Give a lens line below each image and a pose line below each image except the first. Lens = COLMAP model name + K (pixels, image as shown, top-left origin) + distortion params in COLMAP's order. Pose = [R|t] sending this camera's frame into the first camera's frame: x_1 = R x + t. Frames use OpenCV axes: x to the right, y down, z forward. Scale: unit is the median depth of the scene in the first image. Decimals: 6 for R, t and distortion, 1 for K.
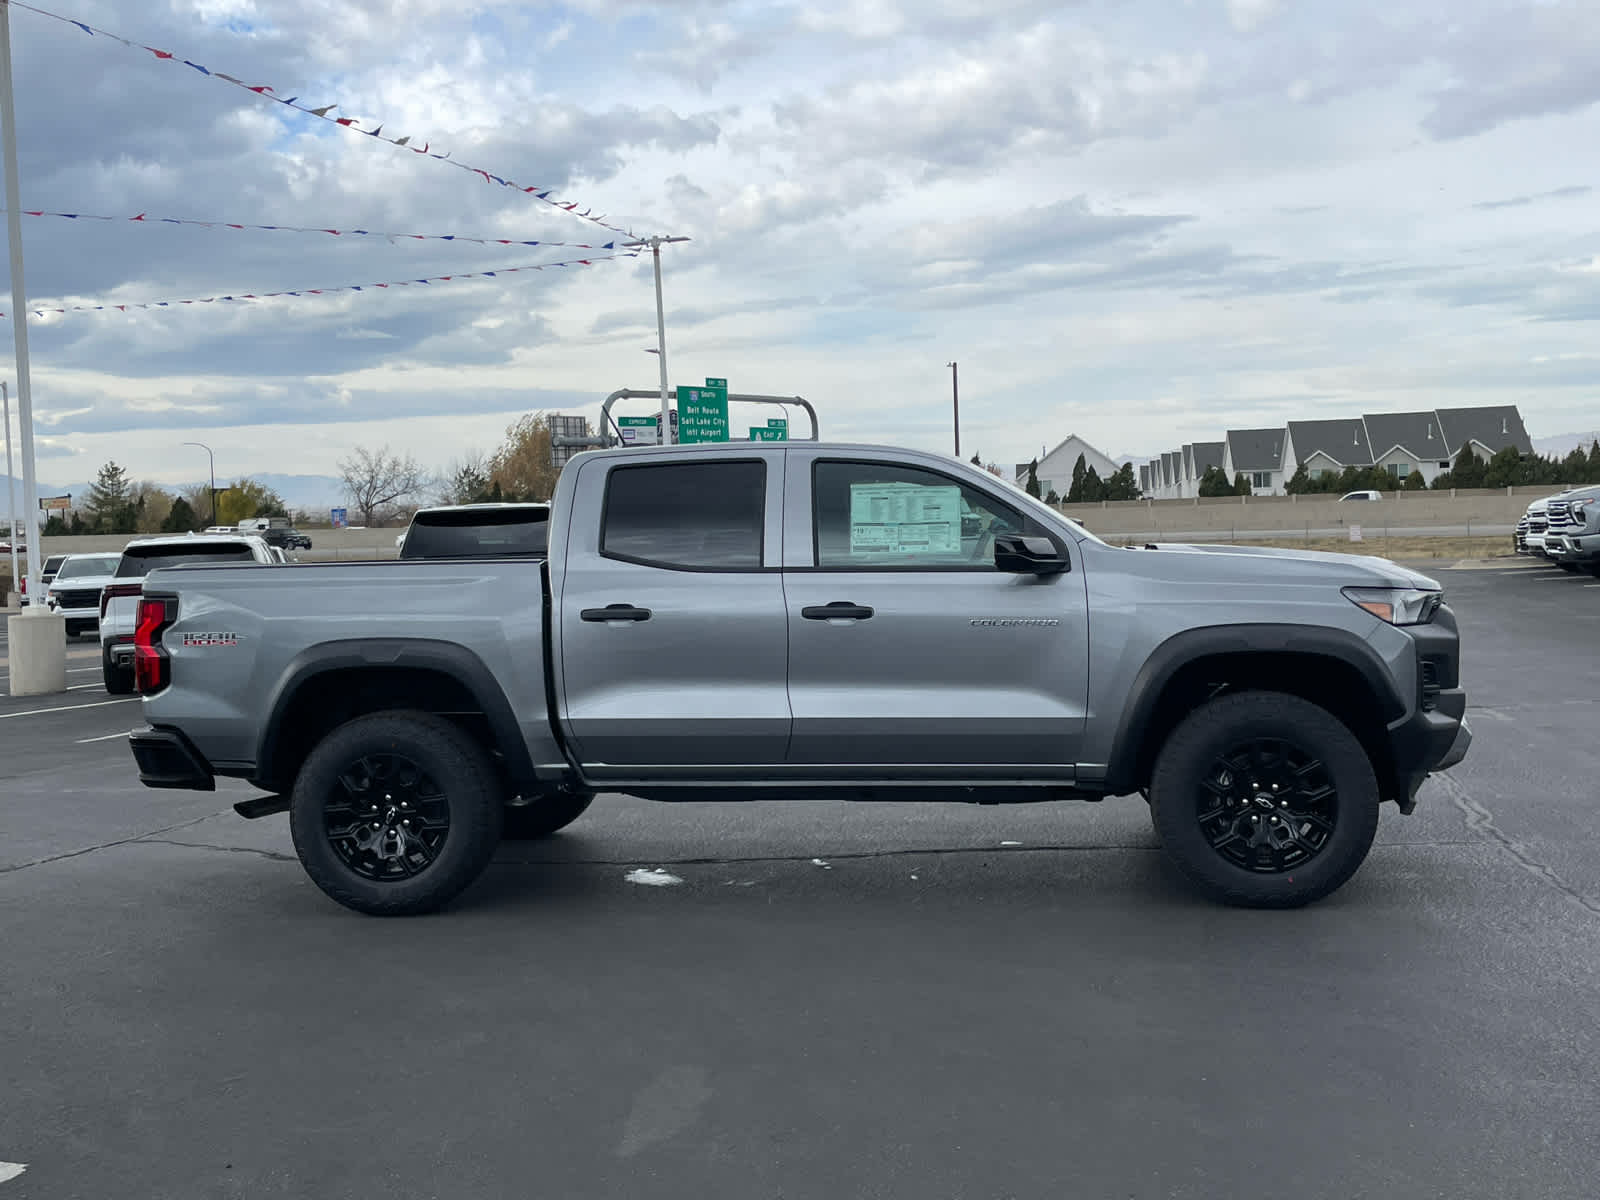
lens RADIAL K [[1698.1, 0, 822.5], [0, 1698.1, 599.6], [0, 0, 1]] dist [0.110167, -0.185916]
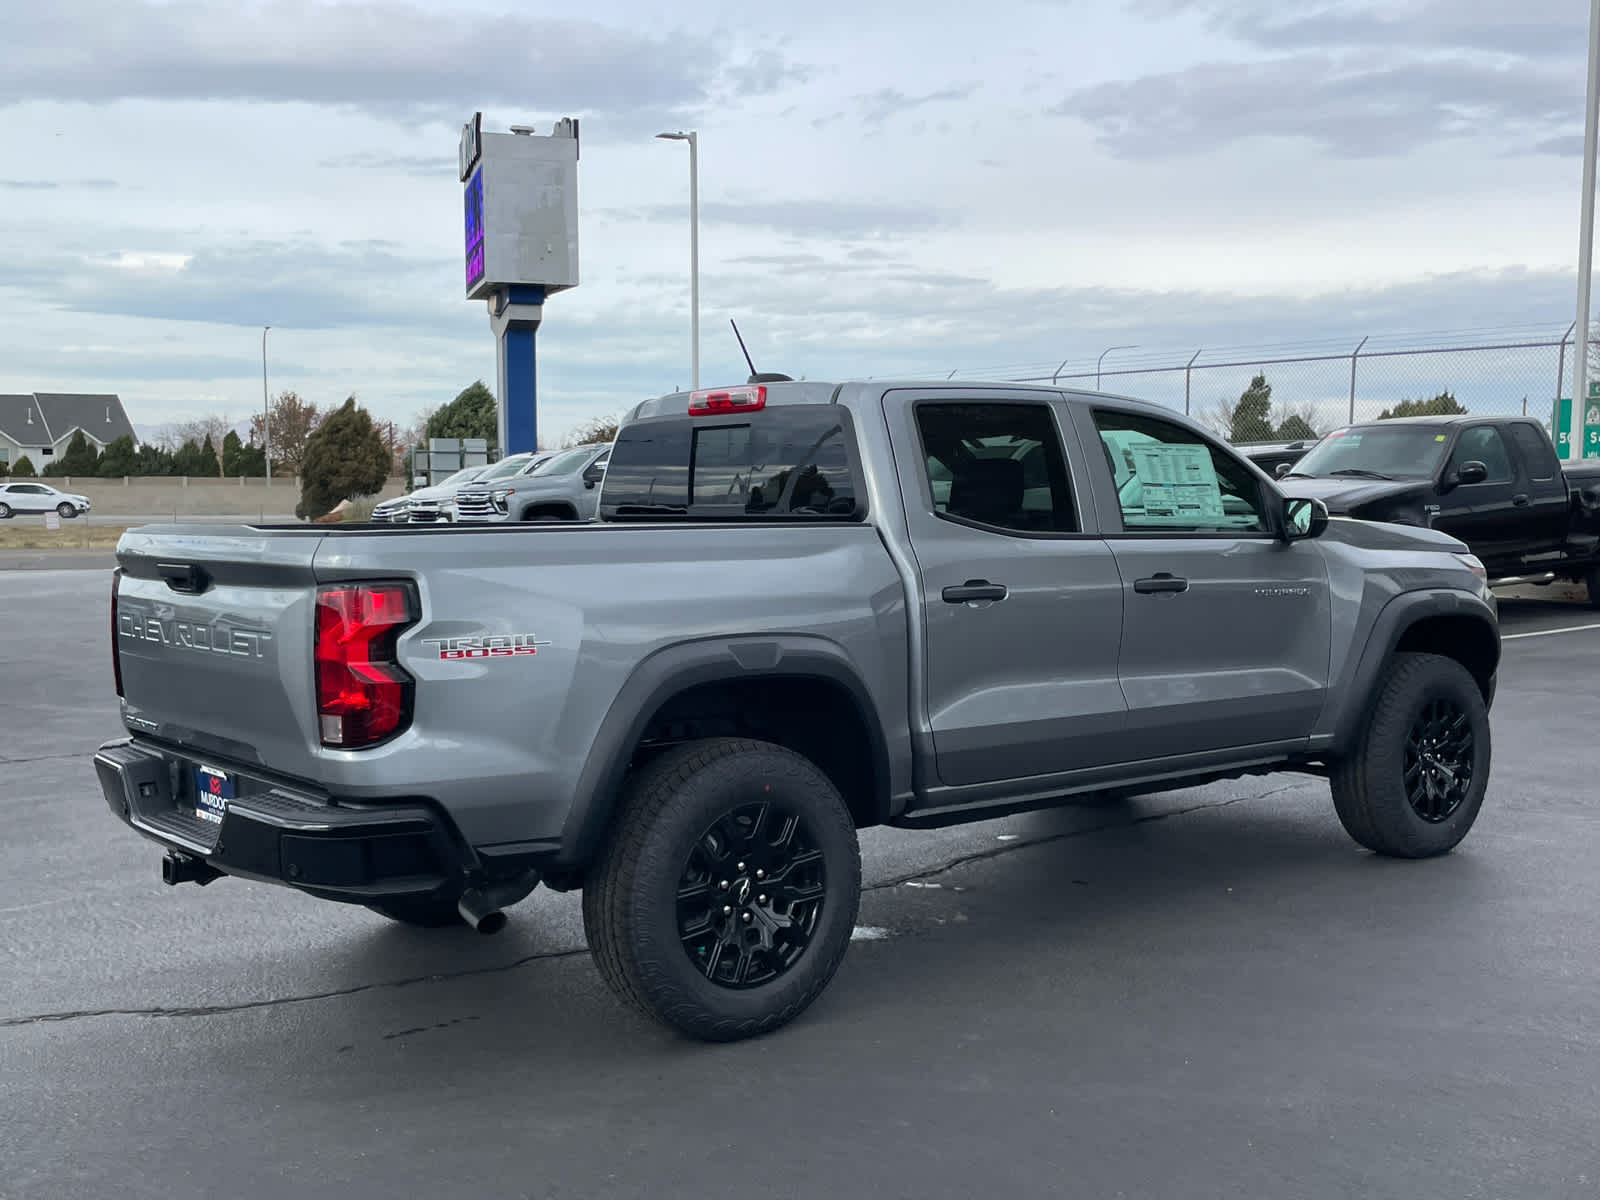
lens RADIAL K [[1688.1, 0, 819.5], [0, 1688.1, 628.0], [0, 0, 1]] dist [0.109717, -0.142402]
pose [[0.692643, -0.034456, 0.720457, -0.710129], [0.019065, 0.999384, 0.029467, 0.000669], [-0.721029, -0.006675, 0.692873, 0.502020]]
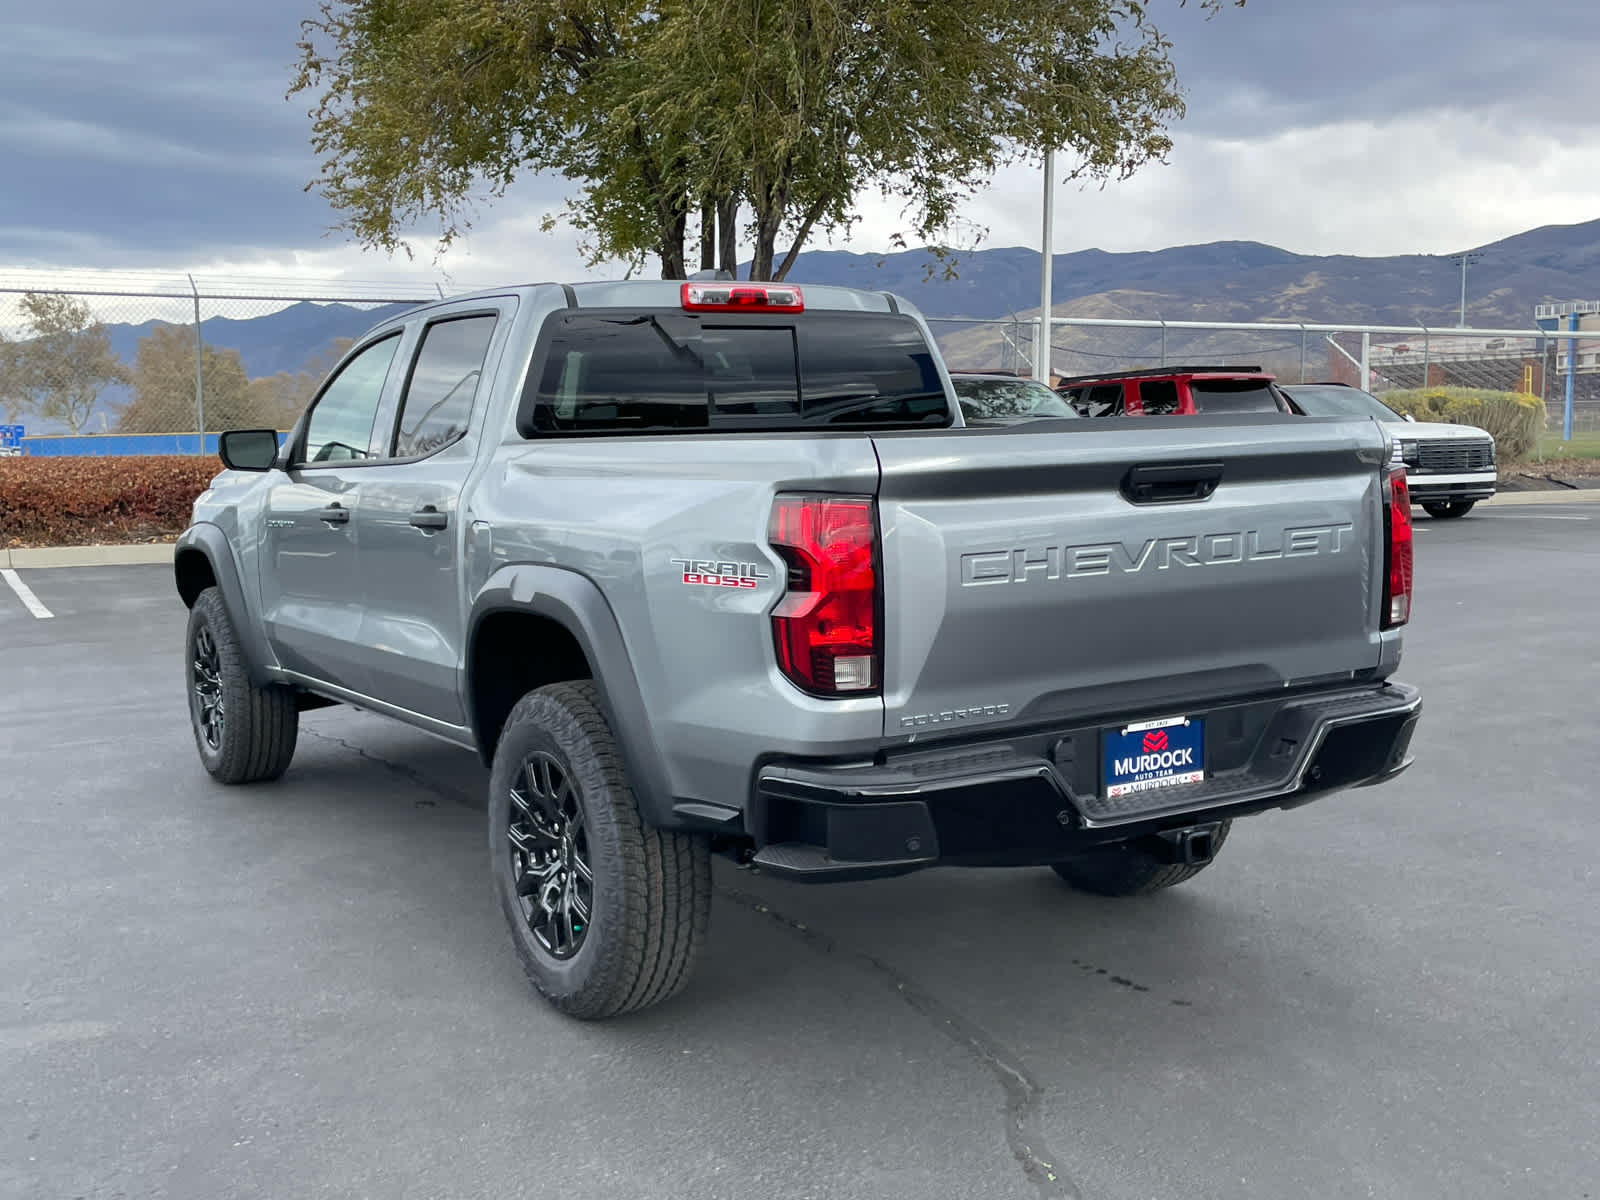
lens RADIAL K [[1698.1, 0, 822.5], [0, 1698.1, 599.6], [0, 0, 1]] dist [0.110167, -0.185916]
pose [[-0.624542, -0.034742, 0.780218, -0.747891], [0.074574, 0.991792, 0.103858, -0.031014], [-0.777423, 0.123048, -0.616825, 1.552525]]
